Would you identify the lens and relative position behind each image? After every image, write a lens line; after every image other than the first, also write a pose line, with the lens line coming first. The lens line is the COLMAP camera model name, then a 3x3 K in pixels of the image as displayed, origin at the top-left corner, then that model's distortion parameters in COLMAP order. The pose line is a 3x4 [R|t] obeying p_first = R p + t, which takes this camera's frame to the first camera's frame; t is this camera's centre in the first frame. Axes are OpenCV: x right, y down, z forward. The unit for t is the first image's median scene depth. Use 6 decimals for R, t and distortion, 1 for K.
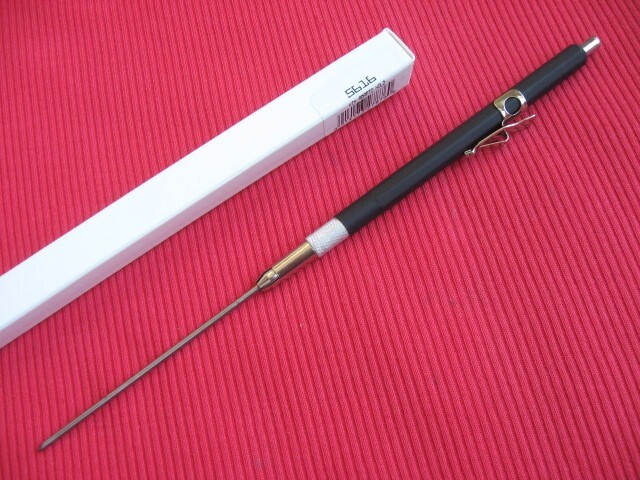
lens RADIAL K [[649.1, 0, 320.0], [0, 649.1, 240.0], [0, 0, 1]] dist [-0.137763, 0.055515]
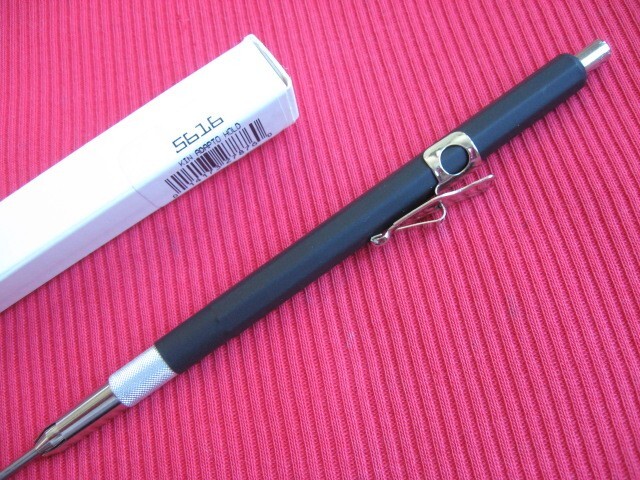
lens RADIAL K [[649.1, 0, 320.0], [0, 649.1, 240.0], [0, 0, 1]] dist [-0.137763, 0.055515]
pose [[0.997312, 0.010285, -0.072550, 0.219947], [-0.008156, 0.999529, 0.029585, -0.151813], [0.072820, -0.028914, 0.996926, 0.381175]]
